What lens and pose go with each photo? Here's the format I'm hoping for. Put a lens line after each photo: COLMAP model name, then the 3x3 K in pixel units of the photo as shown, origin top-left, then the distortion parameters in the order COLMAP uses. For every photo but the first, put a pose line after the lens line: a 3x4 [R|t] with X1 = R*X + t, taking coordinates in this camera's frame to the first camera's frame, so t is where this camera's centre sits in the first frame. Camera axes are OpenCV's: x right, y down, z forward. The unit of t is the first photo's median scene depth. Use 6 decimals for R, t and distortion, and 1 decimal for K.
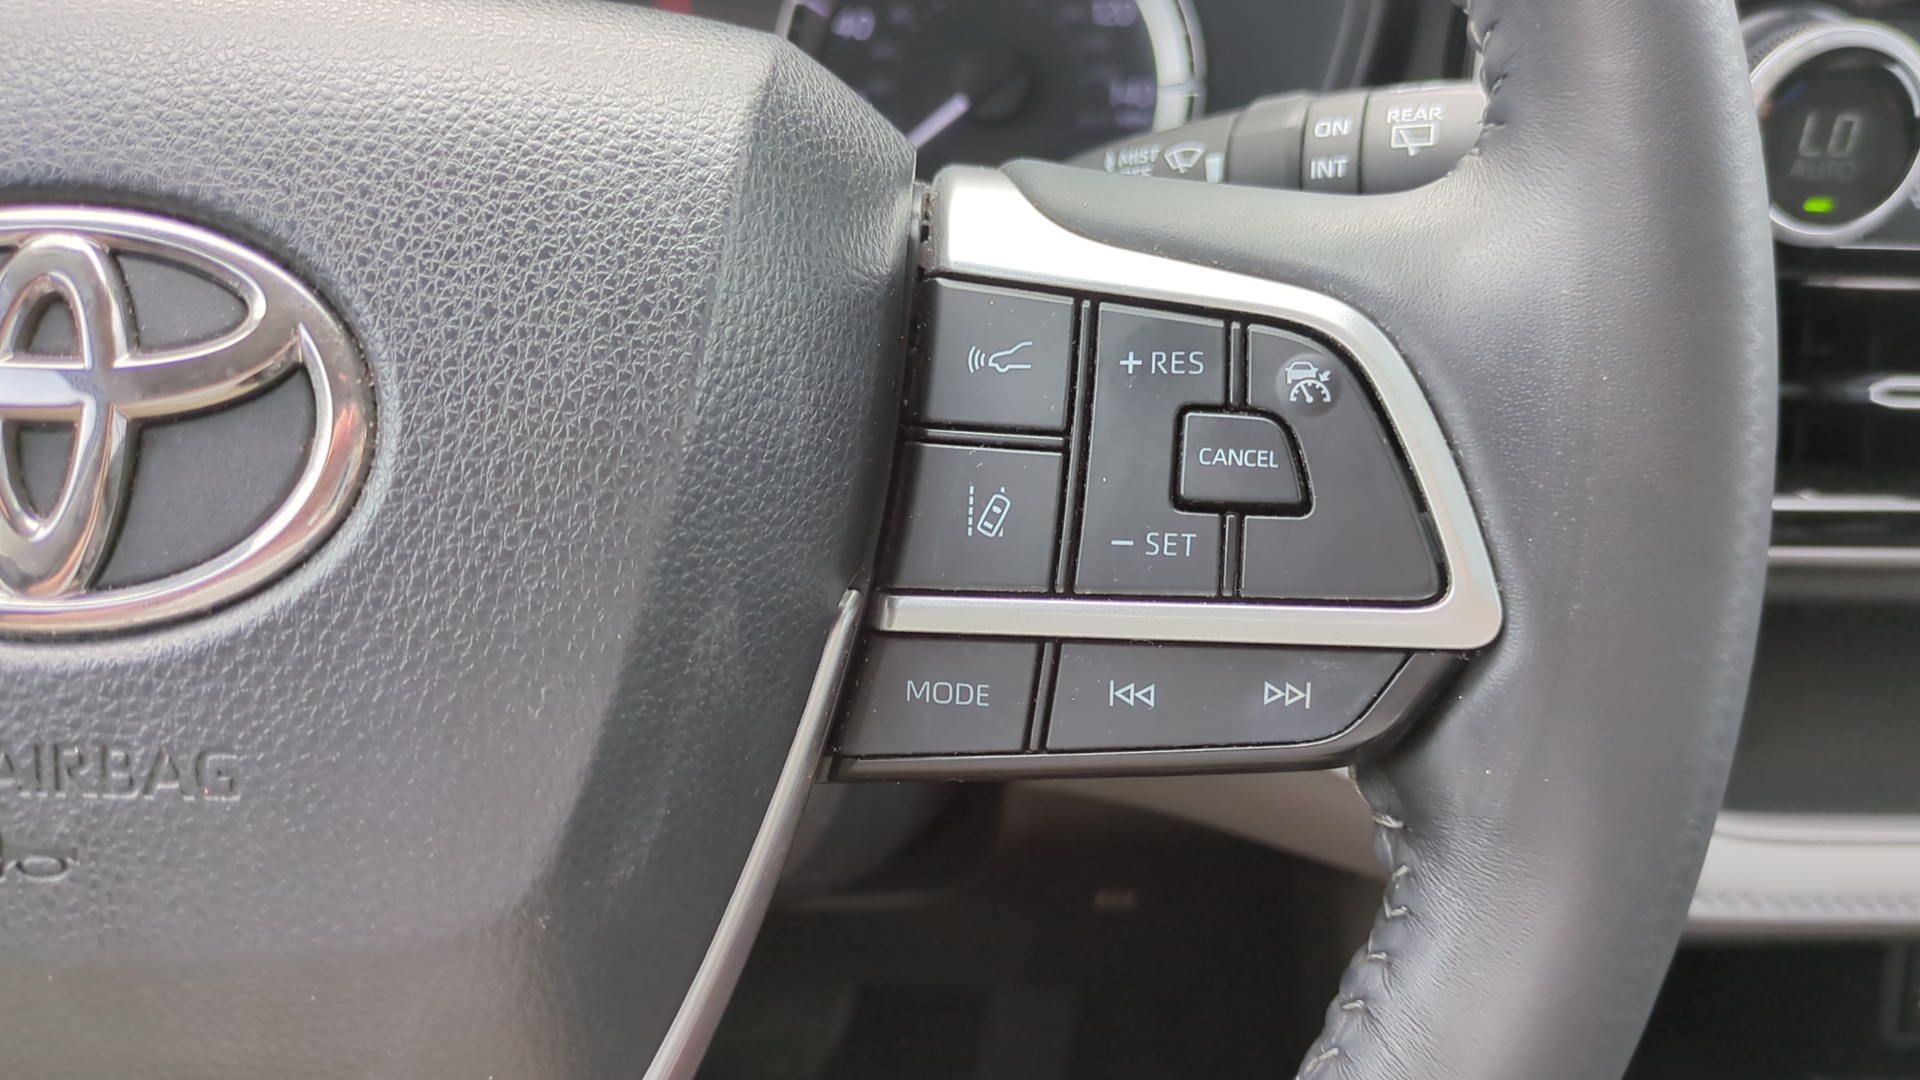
lens RADIAL K [[1589.9, 0, 966.8], [0, 1589.9, 523.7], [0, 0, 1]] dist [0.043179, -0.082583]
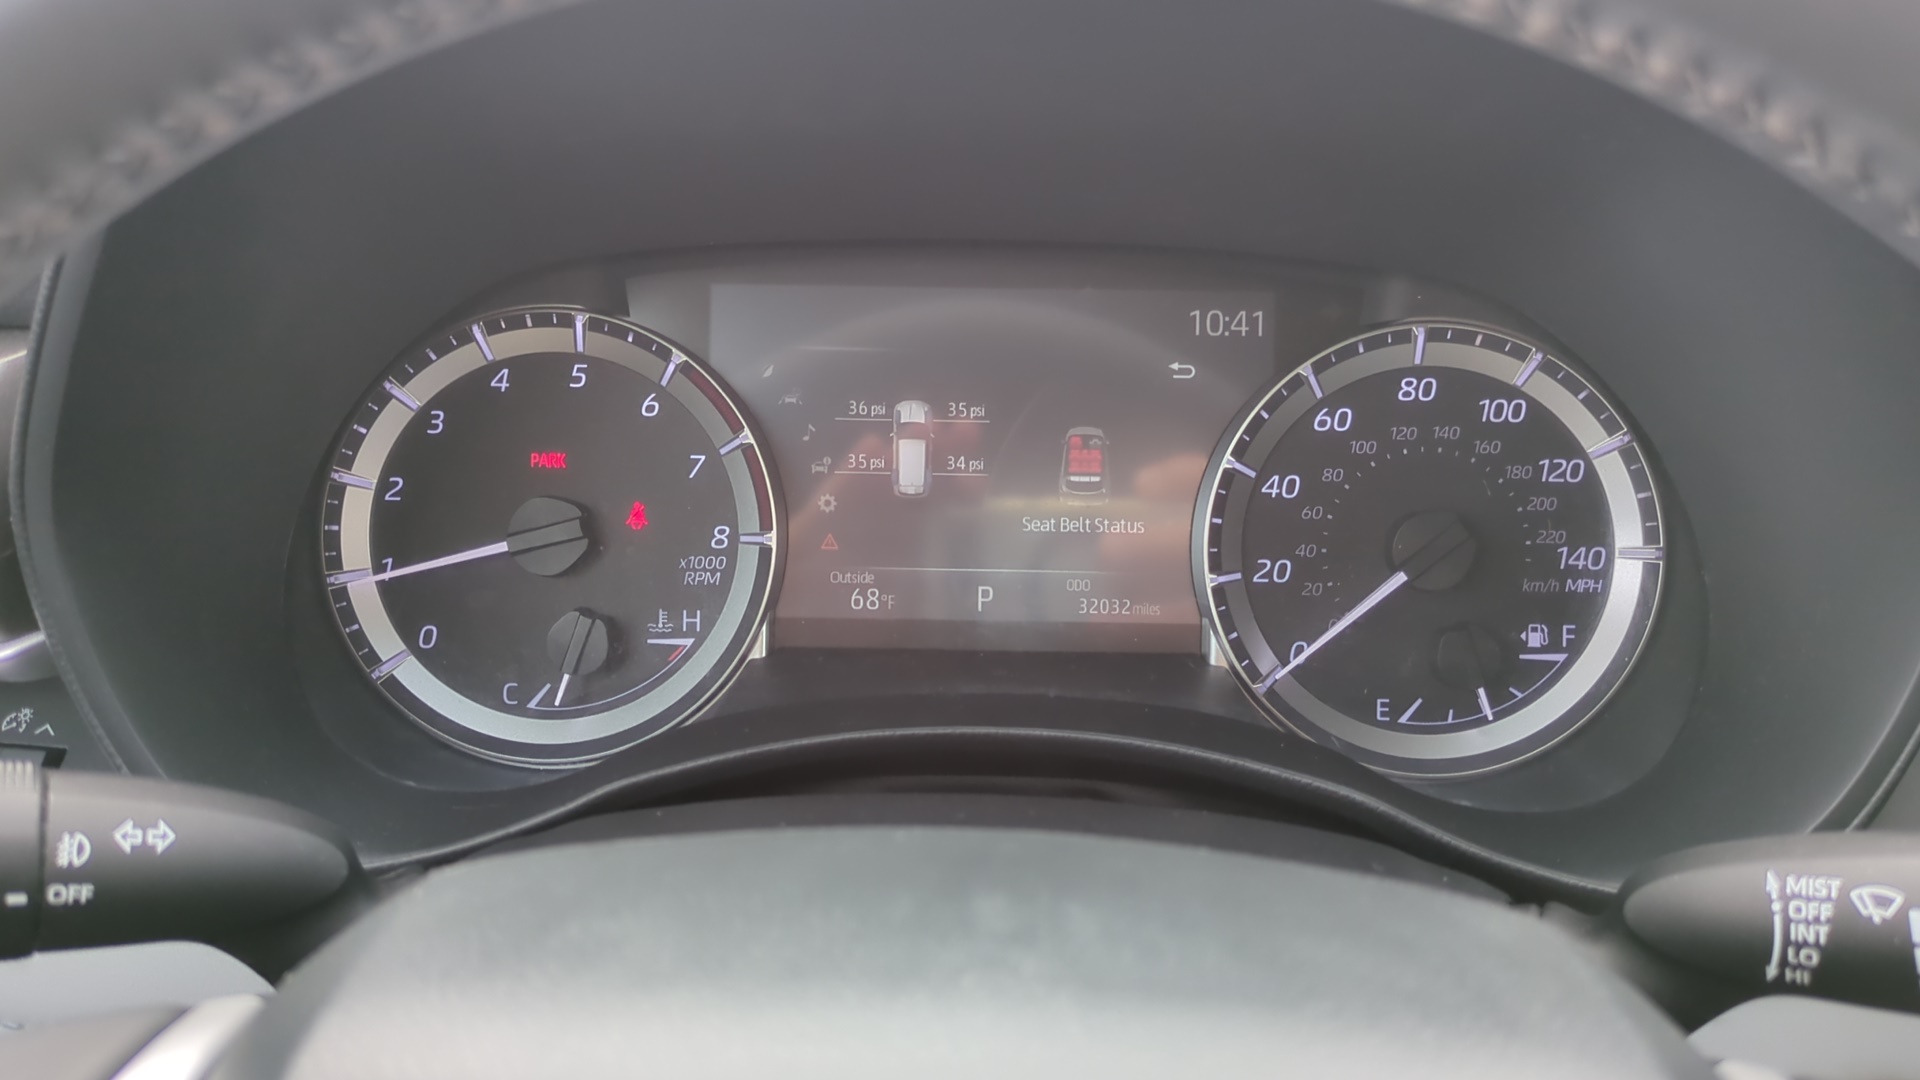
lens RADIAL K [[1589.9, 0, 964.8], [0, 1589.9, 545.0], [0, 0, 1]] dist [0.043179, -0.082583]
pose [[0.997757, 0.005455, -0.066715, -0.449657], [-0.007335, 0.999582, -0.027978, -0.574750], [0.066535, 0.028404, 0.997380, 0.103423]]
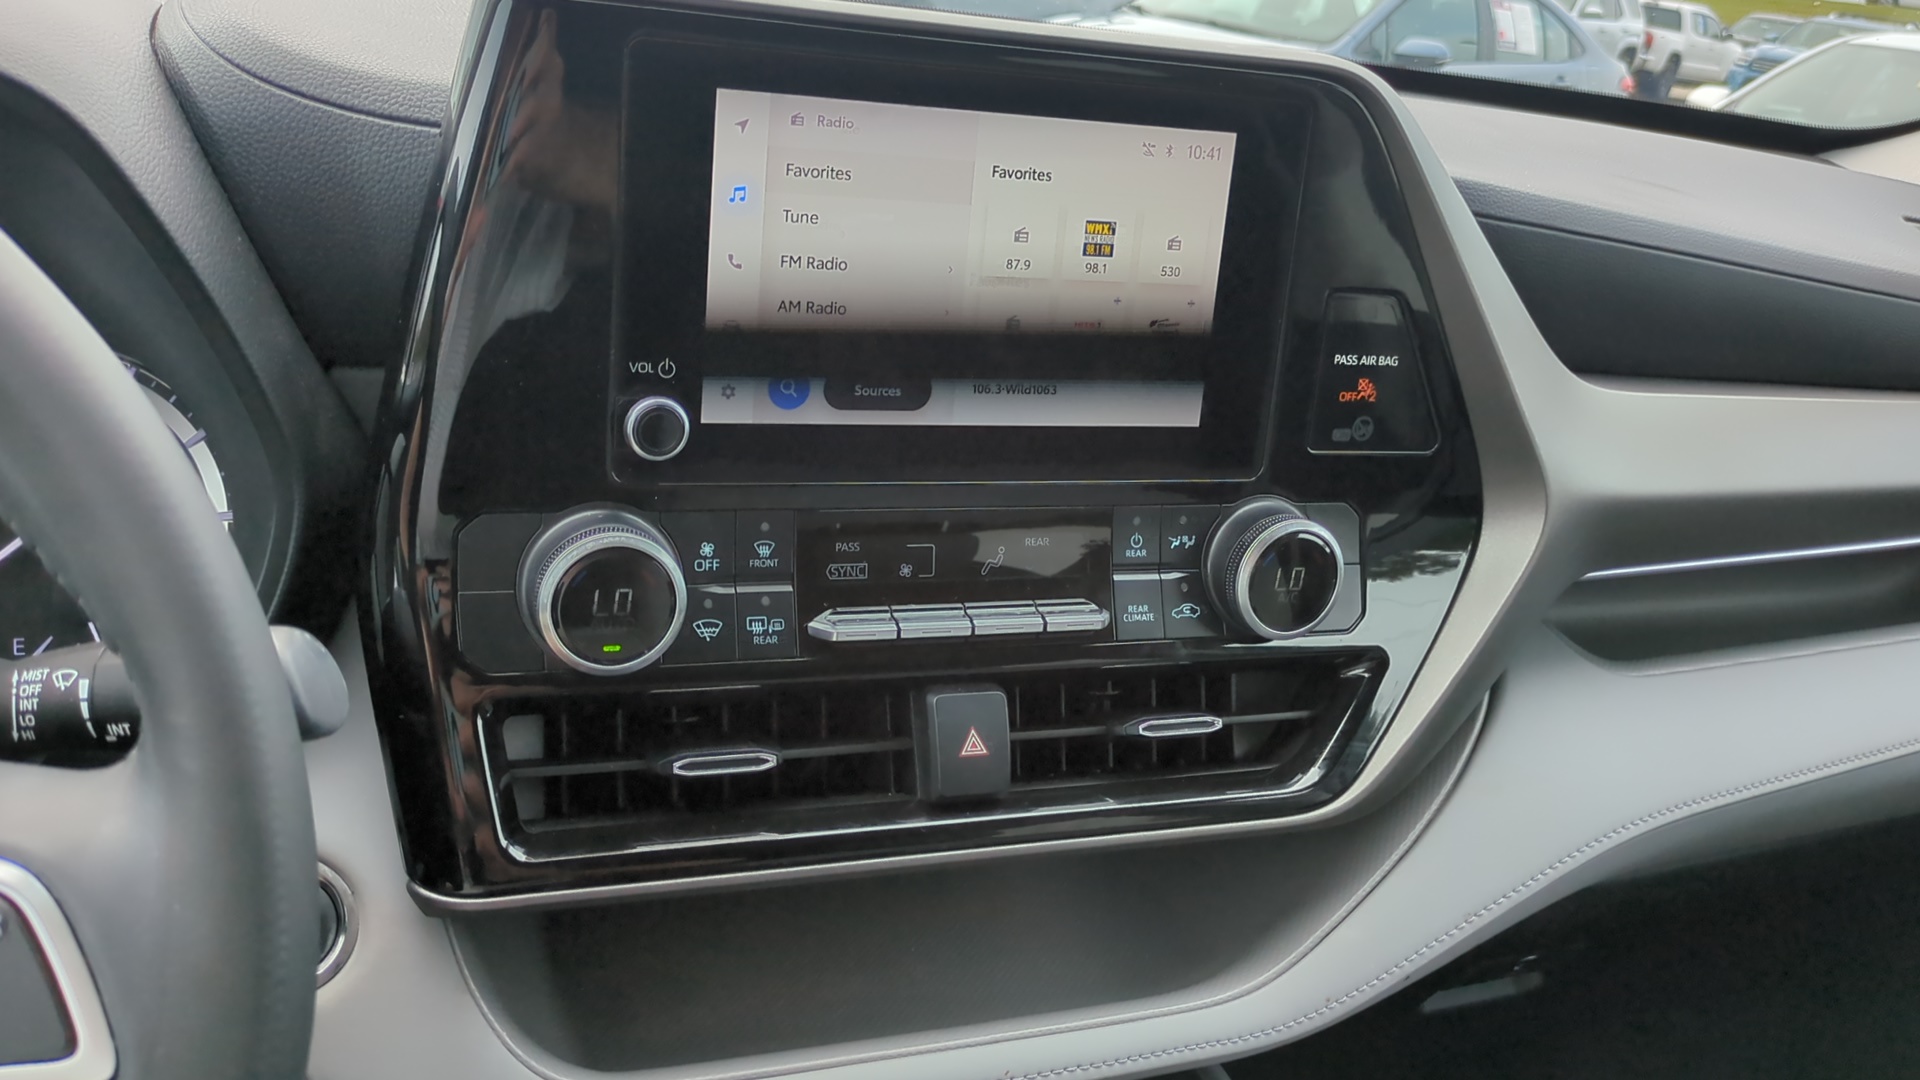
lens RADIAL K [[1589.9, 0, 942.7], [0, 1589.9, 533.8], [0, 0, 1]] dist [0.043179, -0.082583]
pose [[0.943650, -0.037126, 0.328857, 0.581367], [0.068975, 0.993929, -0.085715, -0.262376], [-0.323678, 0.103567, 0.940482, -0.821334]]
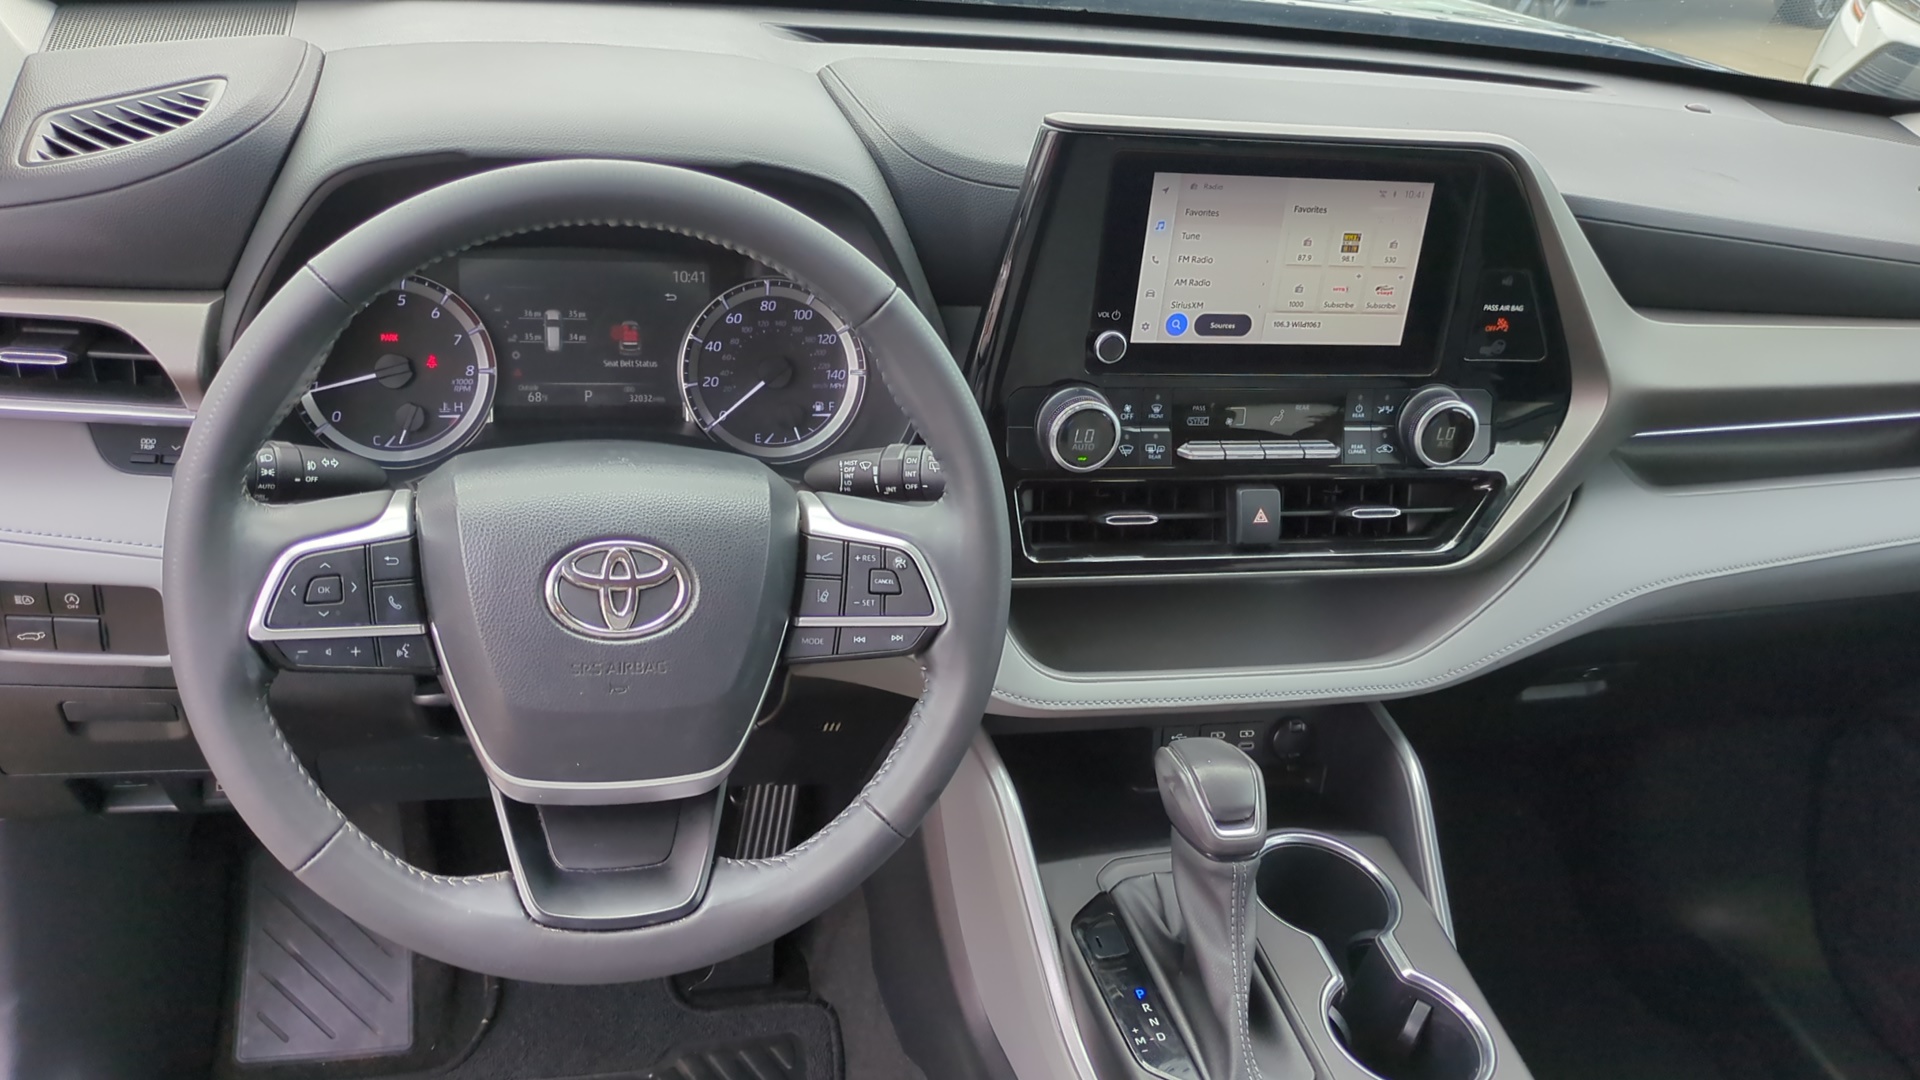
lens RADIAL K [[1589.9, 0, 956.1], [0, 1589.9, 539.3], [0, 0, 1]] dist [0.043179, -0.082583]
pose [[0.977882, -0.031709, 0.206740, -0.486125], [0.019482, 0.997953, 0.060912, -0.390071], [-0.208248, -0.055537, 0.976498, -2.996259]]
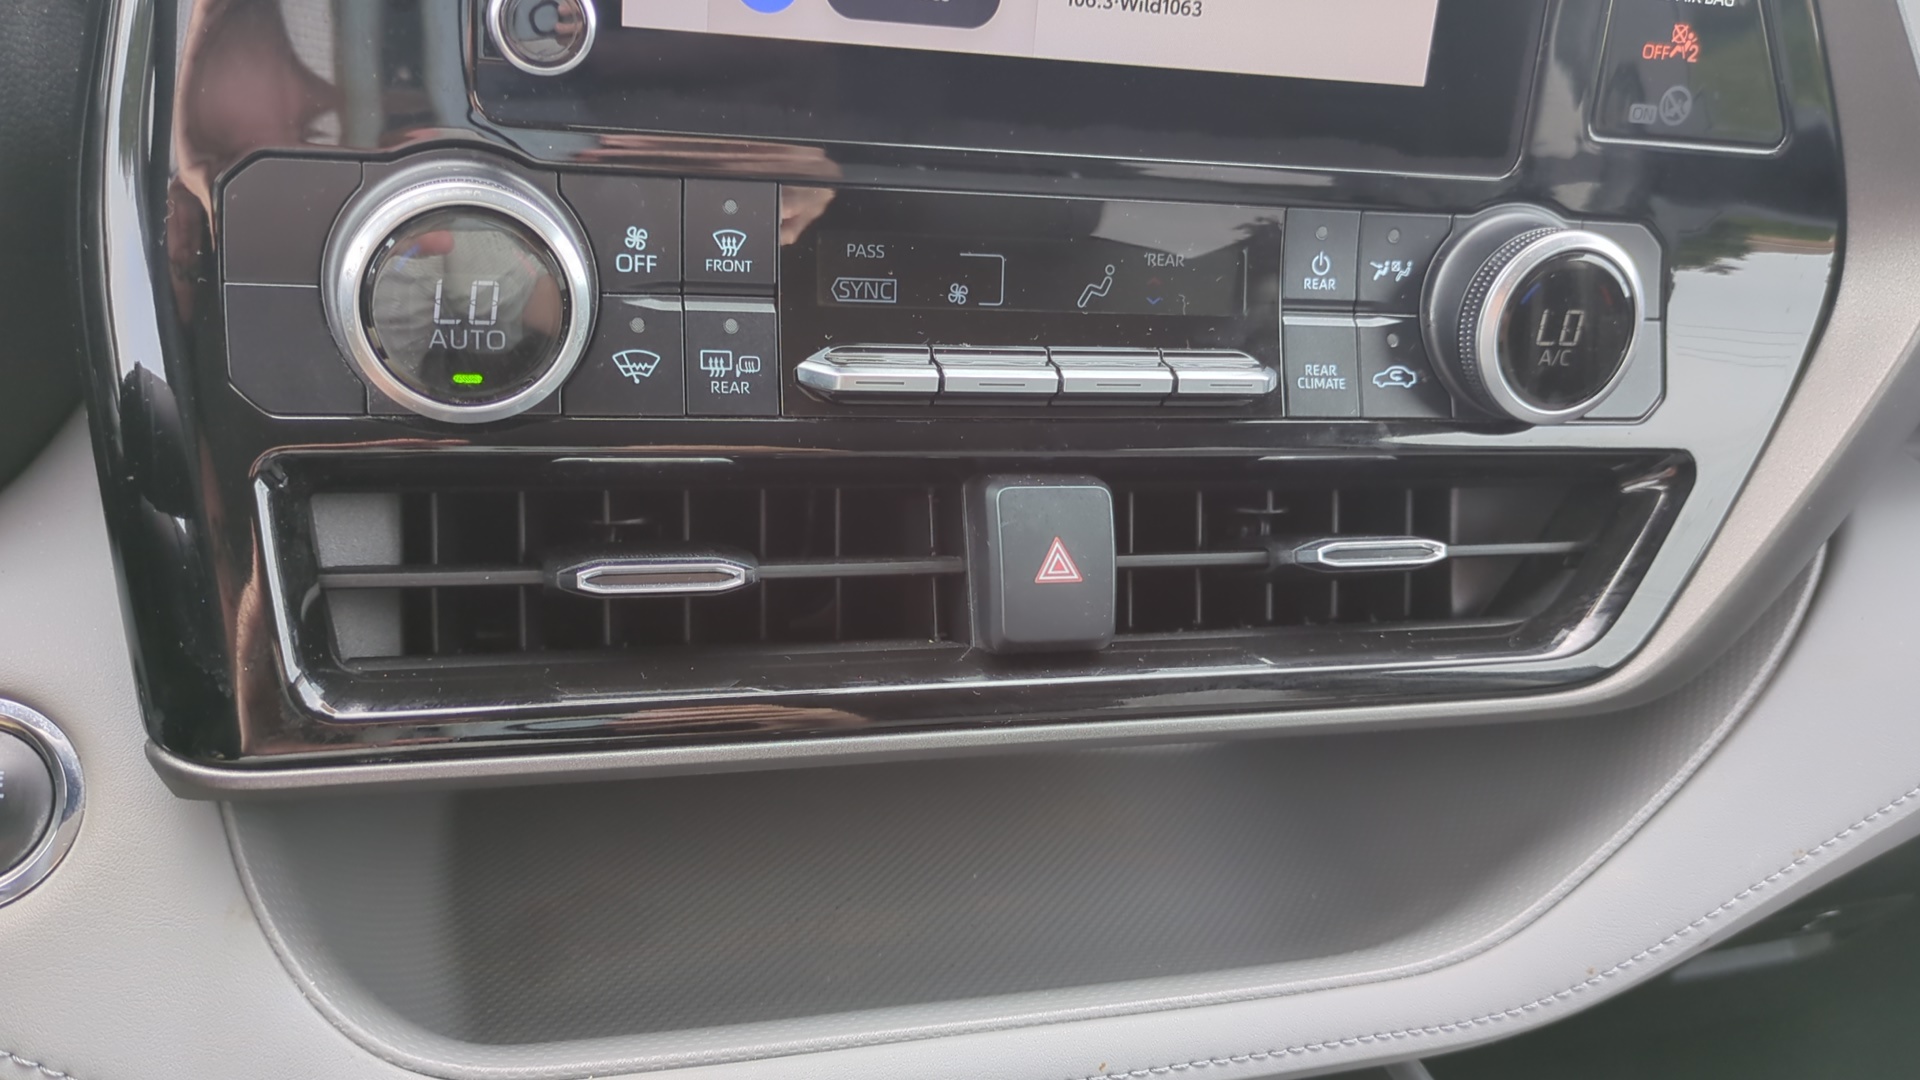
lens RADIAL K [[1589.9, 0, 959.7], [0, 1589.9, 522.7], [0, 0, 1]] dist [0.043179, -0.082583]
pose [[0.966793, -0.032899, 0.253433, 0.966796], [0.046514, 0.997768, -0.047918, -0.100361], [-0.251291, 0.058115, 0.966165, 0.092902]]
